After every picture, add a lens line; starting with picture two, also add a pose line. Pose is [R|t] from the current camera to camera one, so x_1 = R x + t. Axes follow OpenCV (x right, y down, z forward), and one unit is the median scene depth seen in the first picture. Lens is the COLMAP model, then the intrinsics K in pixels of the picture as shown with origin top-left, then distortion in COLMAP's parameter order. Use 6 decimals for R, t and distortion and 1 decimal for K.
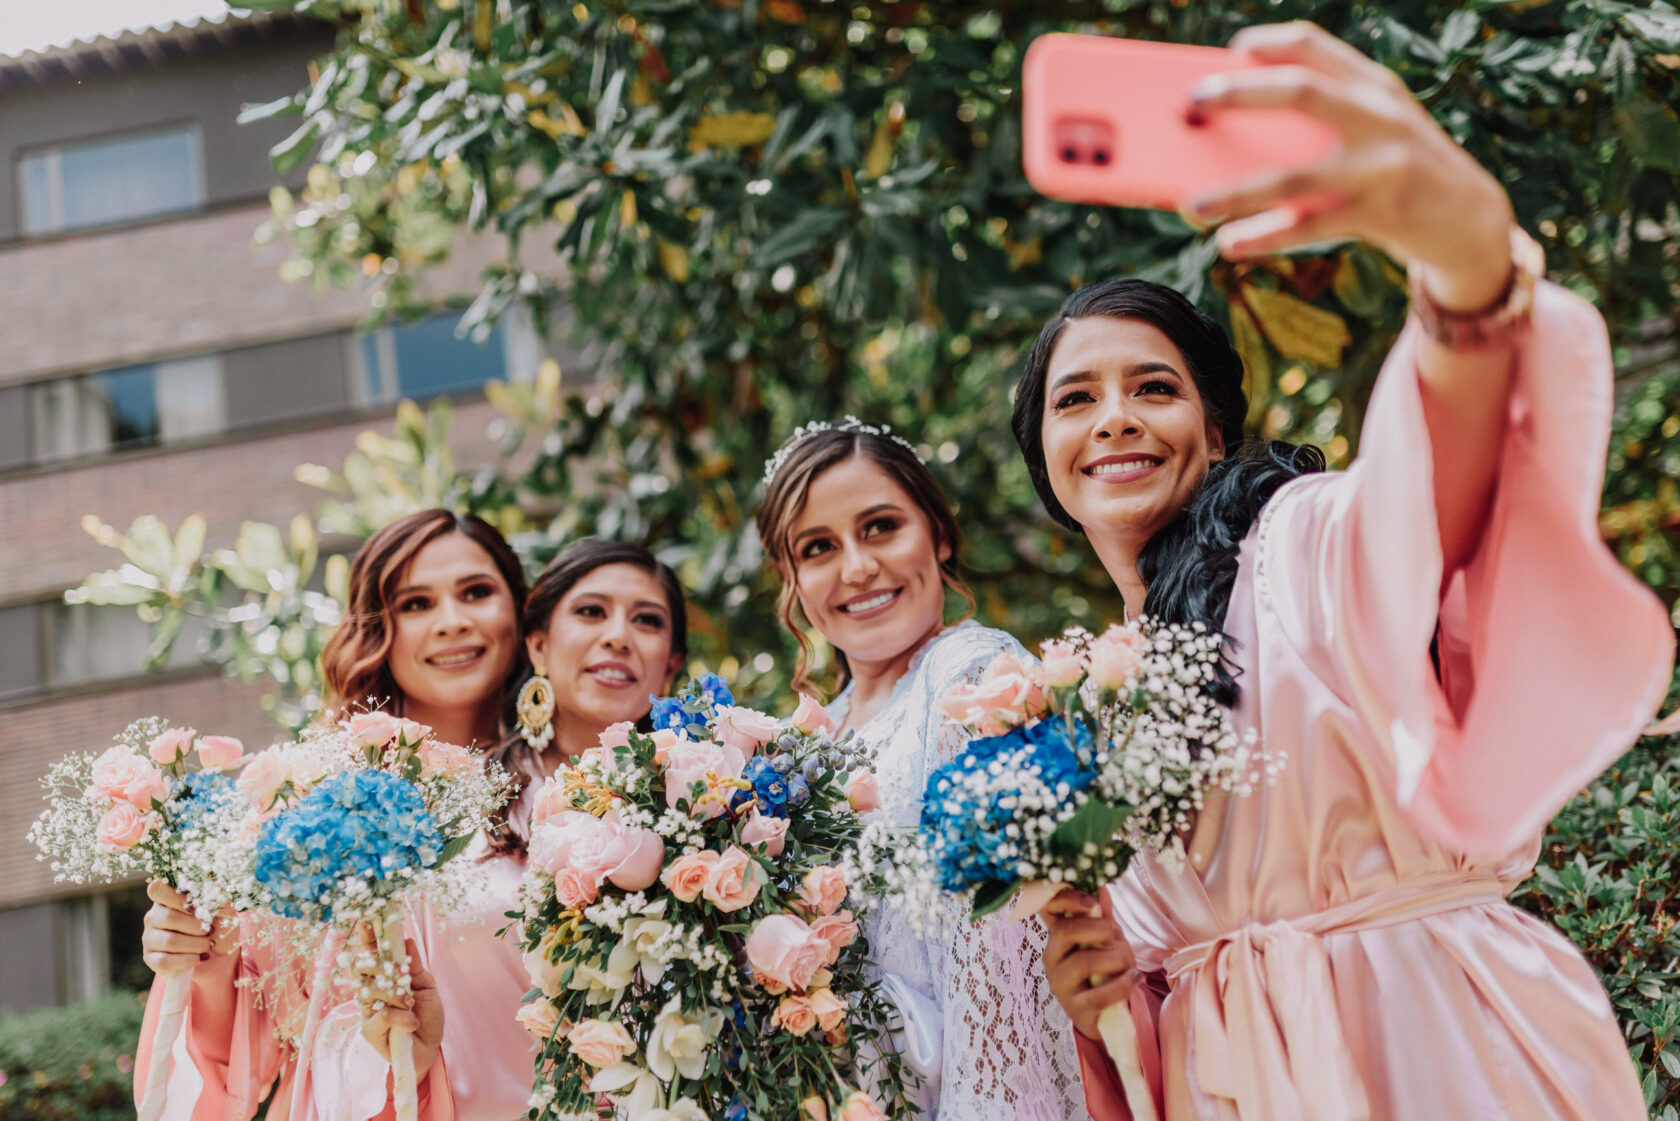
lens RADIAL K [[1861.1, 0, 837.9], [0, 1861.1, 559.5], [0, 0, 1]] dist [0.006971, 0.000000]
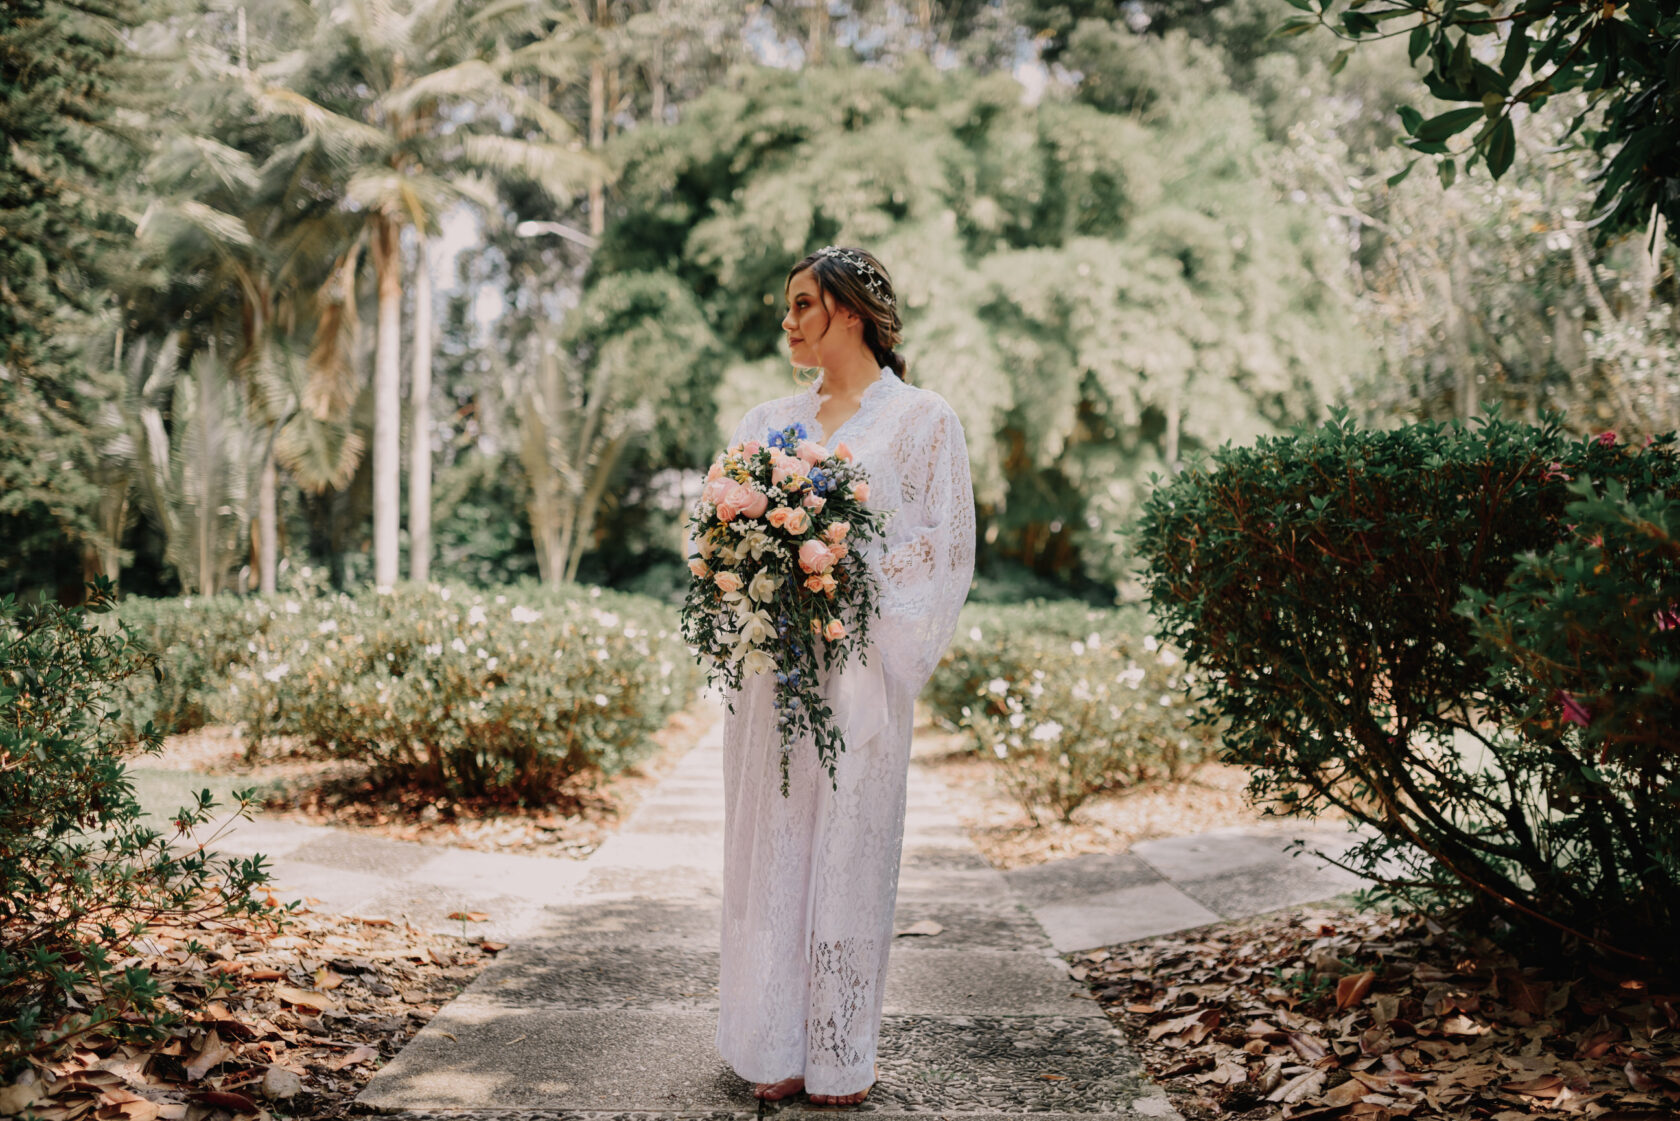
lens RADIAL K [[1861.1, 0, 839.5], [0, 1861.1, 561.7], [0, 0, 1]] dist [0.006971, 0.000000]
pose [[0.986034, 0.166472, 0.004995, -0.009045], [-0.164171, 0.966486, 0.197367, -0.231681], [0.028028, -0.195430, 0.980317, -1.204352]]
